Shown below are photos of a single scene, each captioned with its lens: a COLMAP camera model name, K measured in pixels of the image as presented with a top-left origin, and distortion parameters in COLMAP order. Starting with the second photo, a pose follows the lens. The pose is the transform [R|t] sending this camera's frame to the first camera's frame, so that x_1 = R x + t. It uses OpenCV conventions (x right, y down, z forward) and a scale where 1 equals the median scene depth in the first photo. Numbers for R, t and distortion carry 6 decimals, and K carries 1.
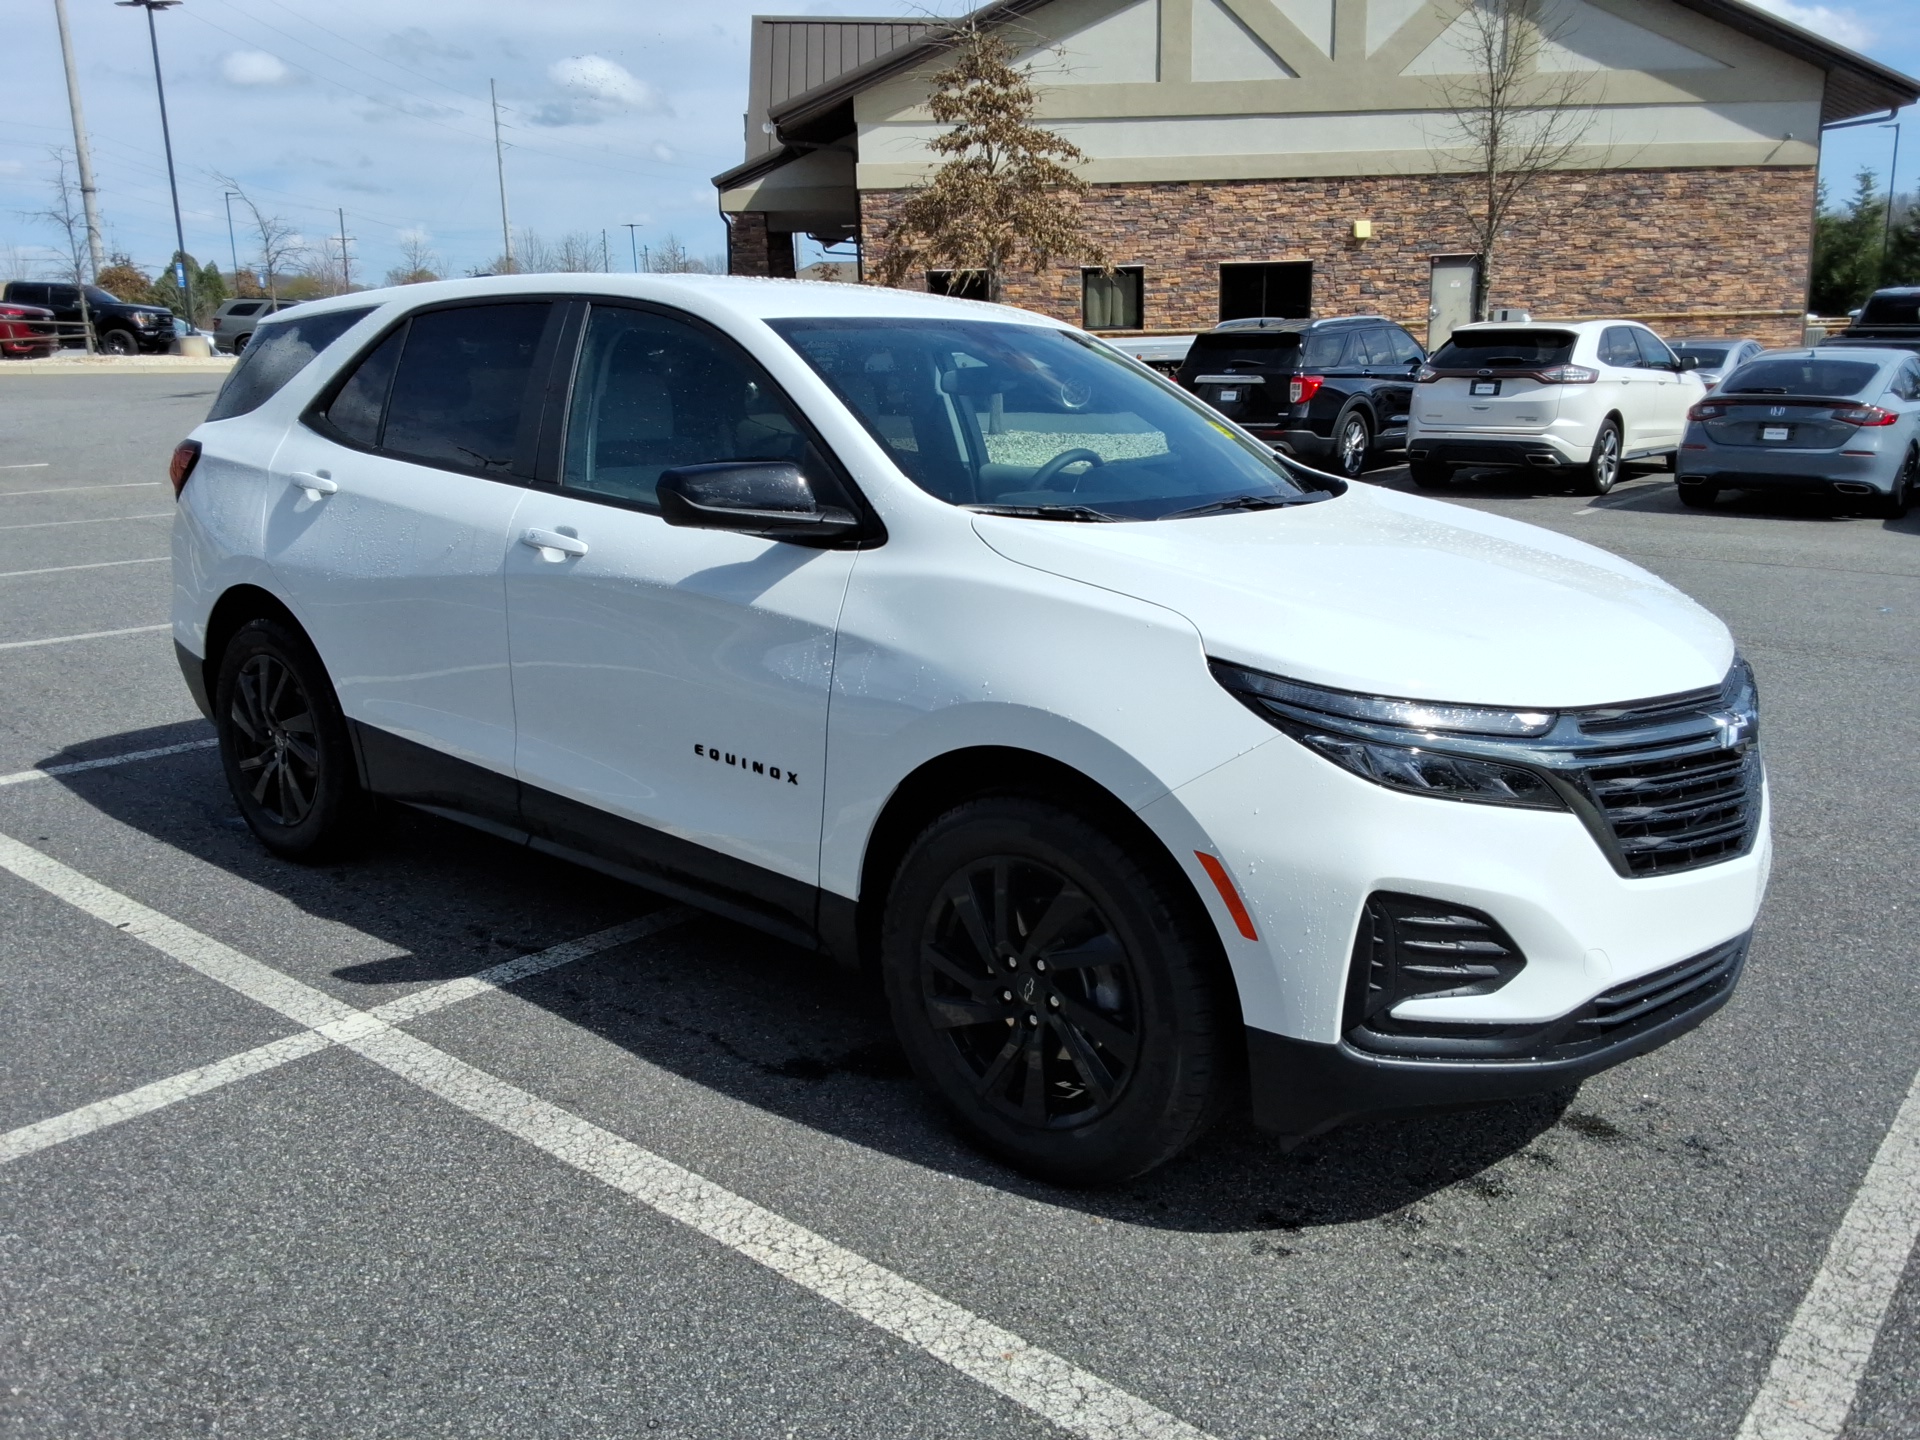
lens RADIAL K [[1530.5, 0, 972.4], [0, 1530.5, 701.8], [0, 0, 1]] dist [0.118427, -0.184183]
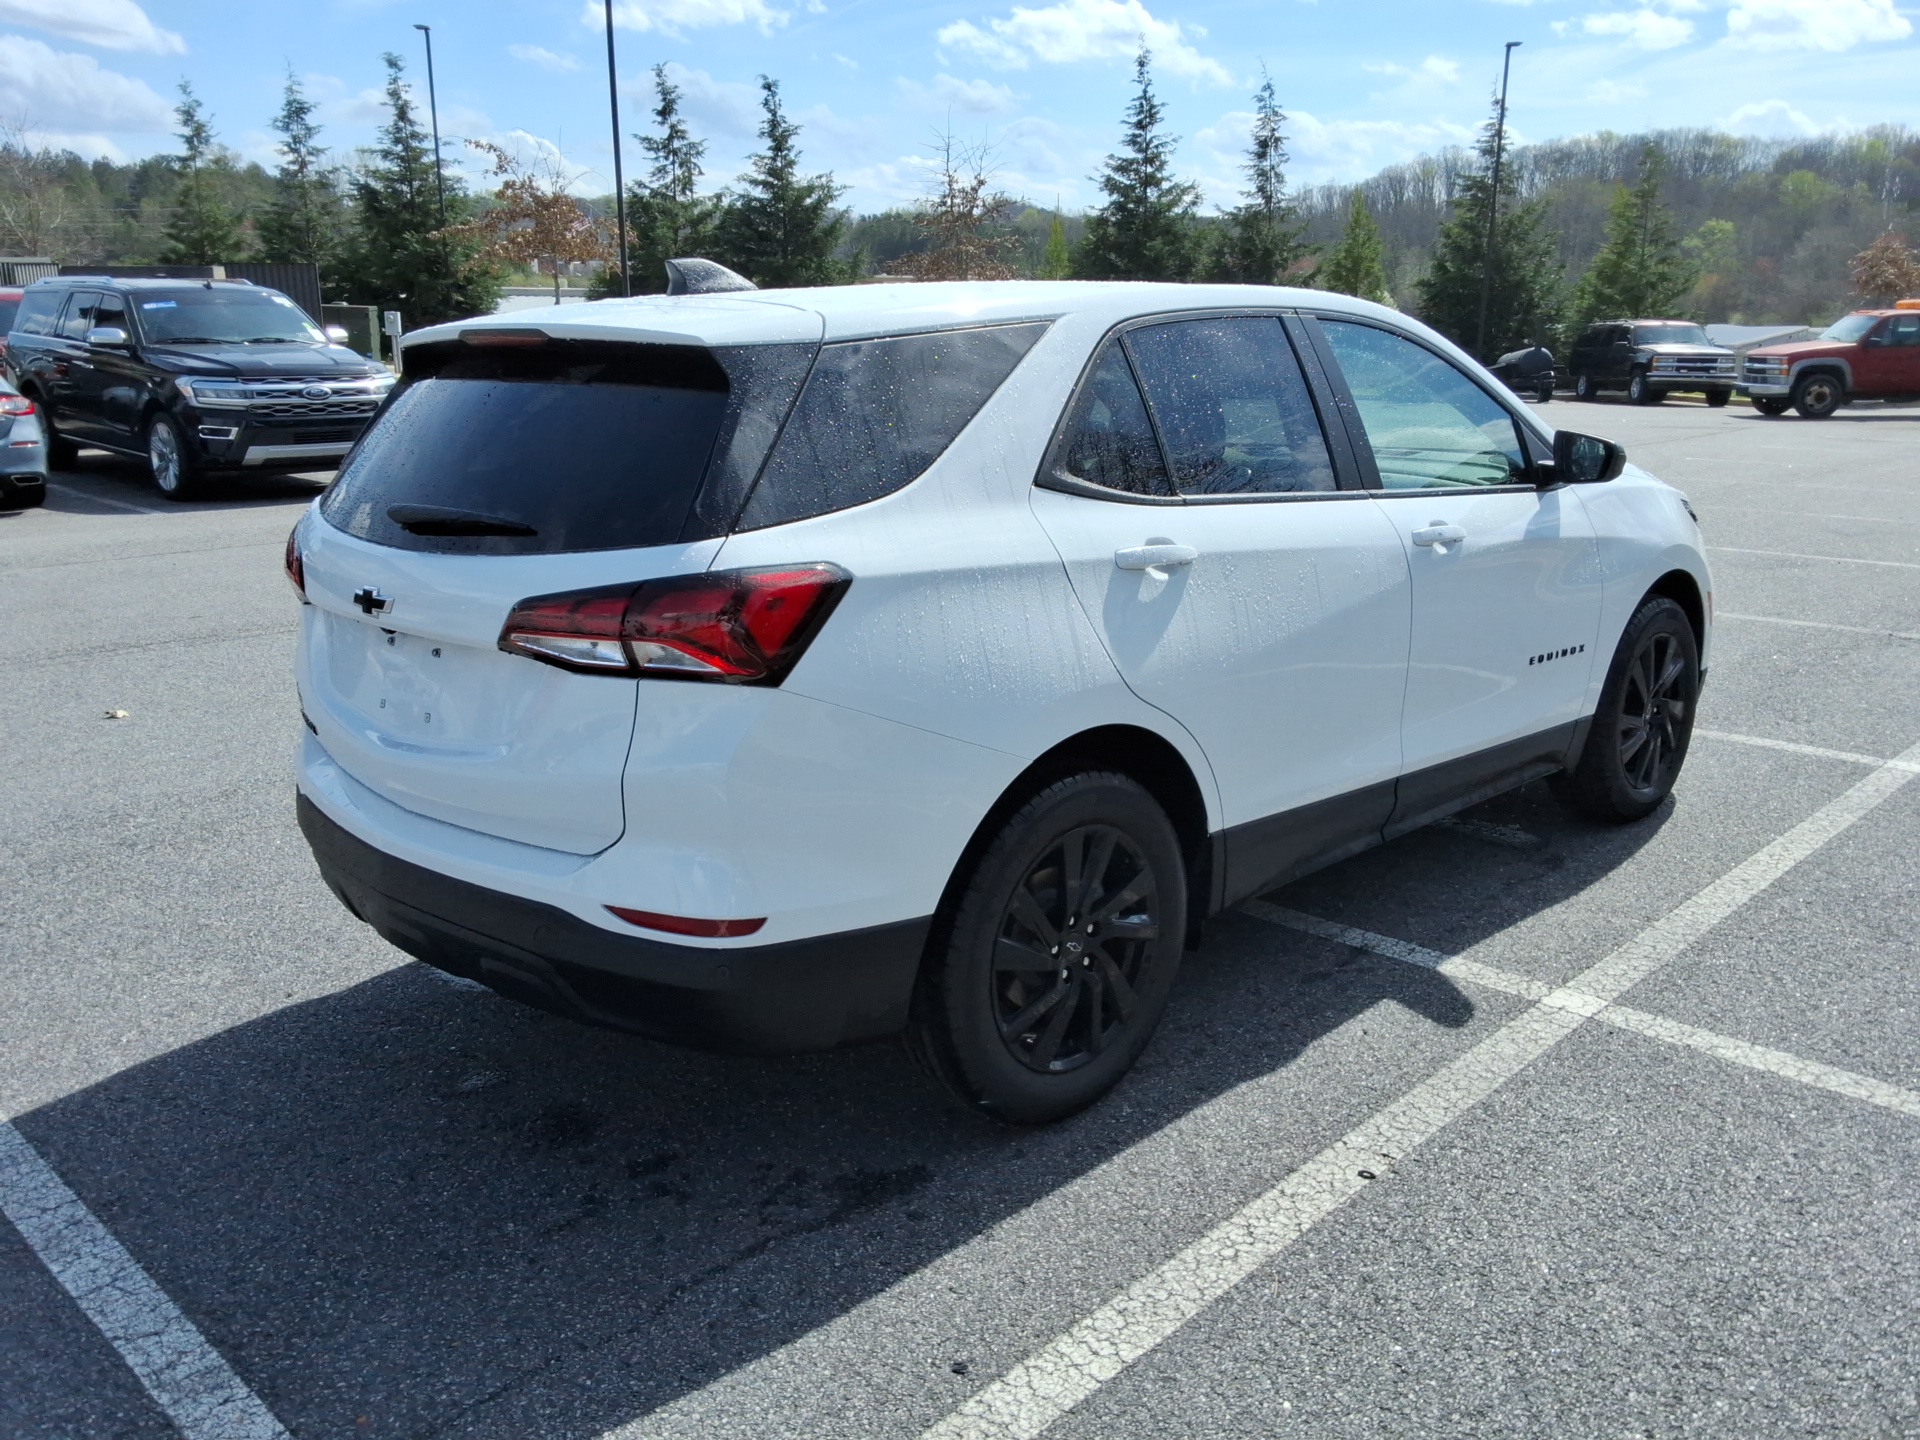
lens RADIAL K [[1530.5, 0, 972.4], [0, 1530.5, 701.8], [0, 0, 1]] dist [0.118427, -0.184183]
pose [[0.086808, -0.239012, 0.967129, -0.227716], [0.226008, 0.950206, 0.214543, -0.049465], [-0.970250, 0.199954, 0.136504, 0.195435]]
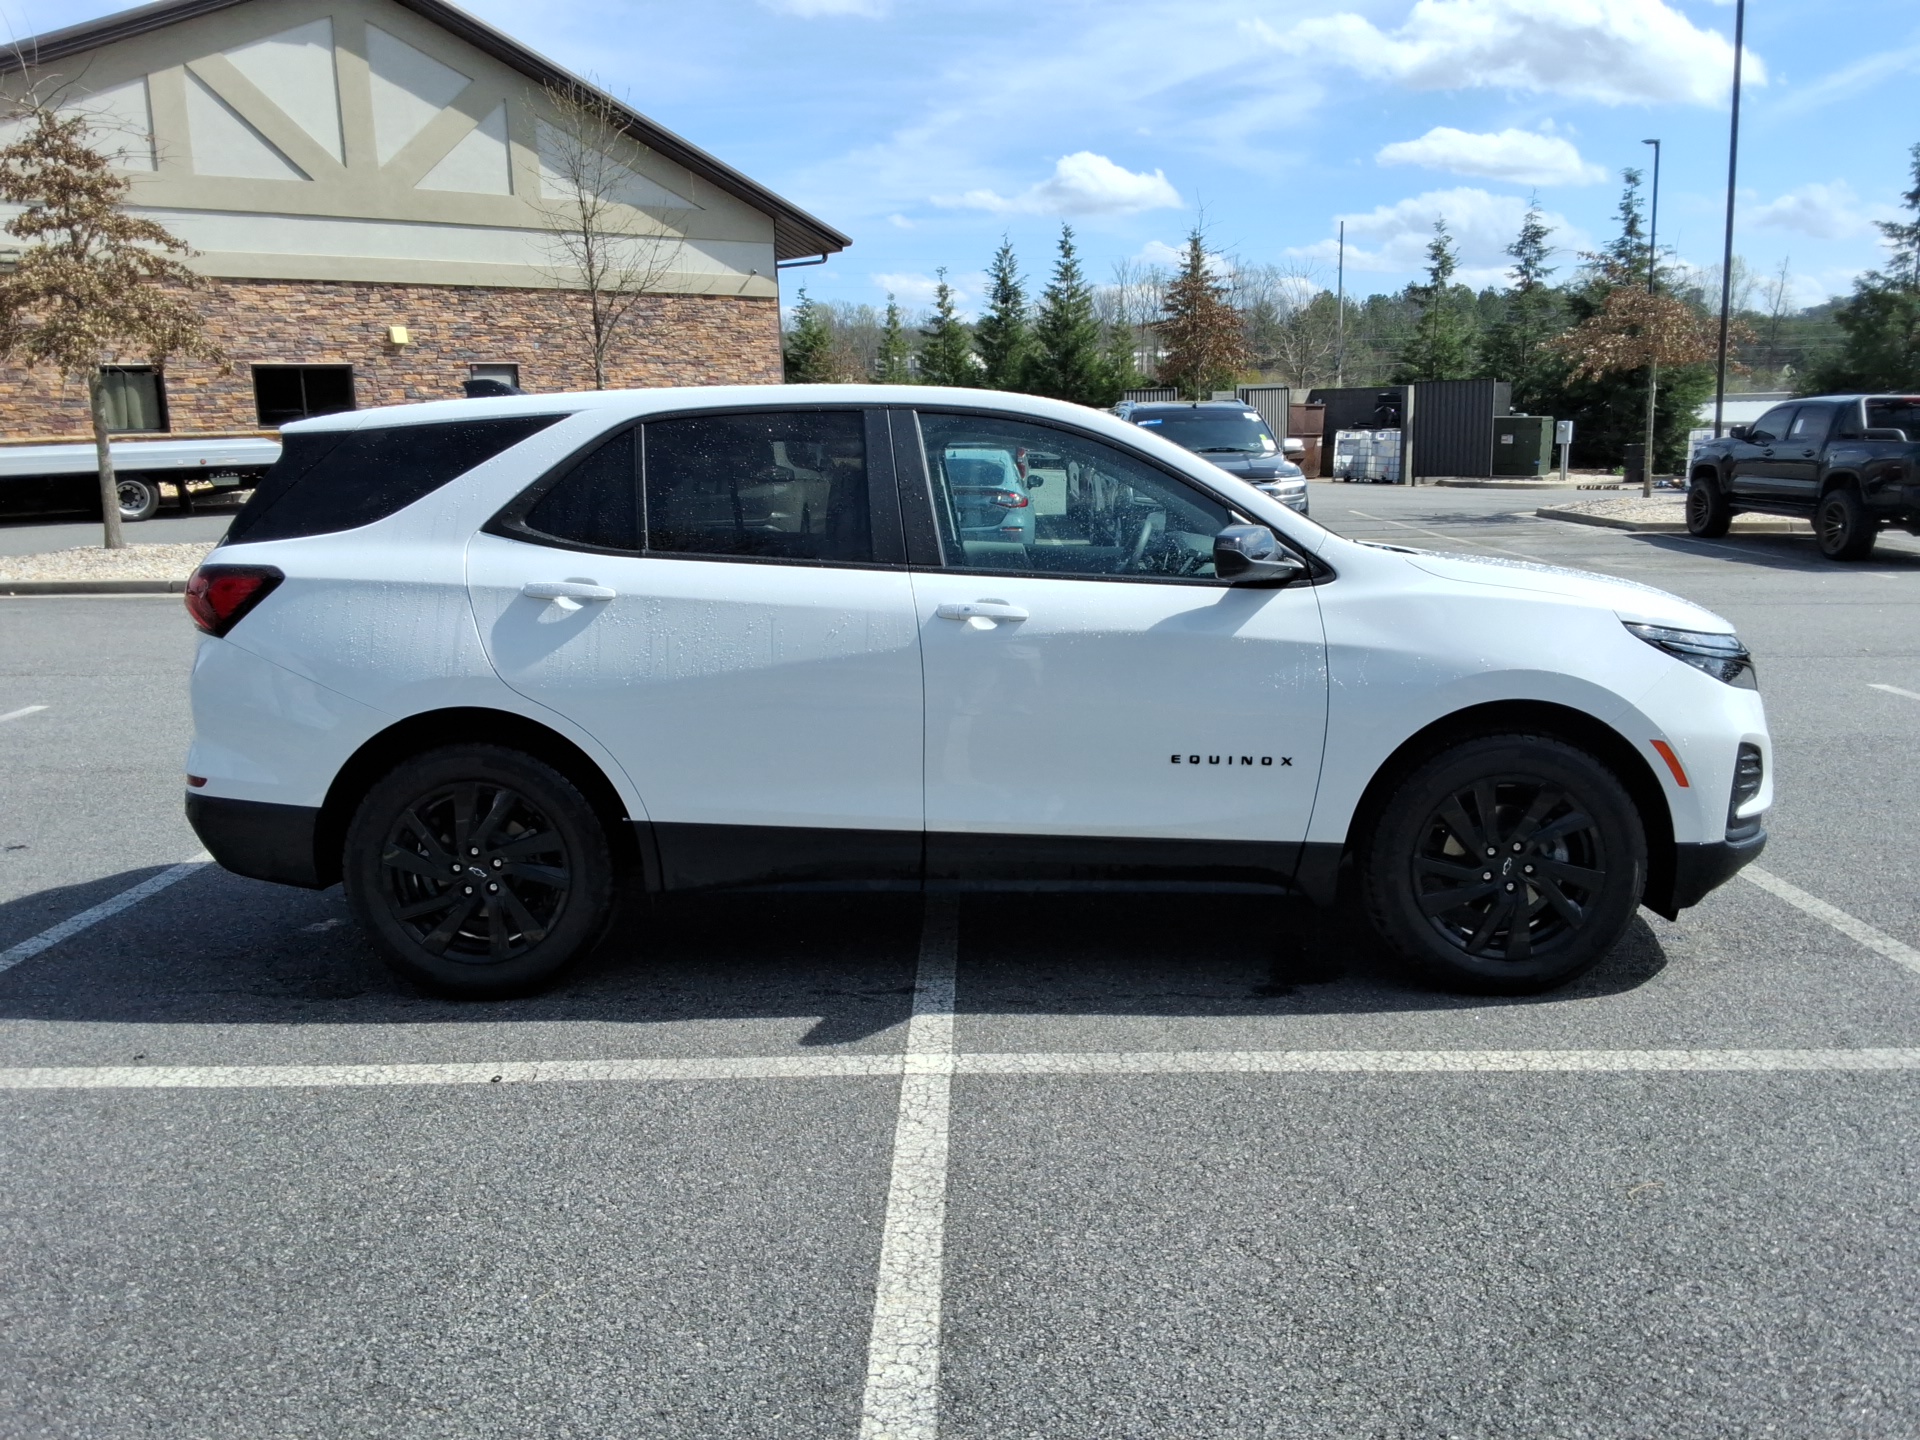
lens RADIAL K [[1530.5, 0, 972.4], [0, 1530.5, 701.8], [0, 0, 1]] dist [0.118427, -0.184183]
pose [[0.777898, -0.115768, 0.617635, -0.163374], [0.155455, 0.987786, -0.010645, -0.004192], [-0.608859, 0.104295, 0.786393, 0.016570]]
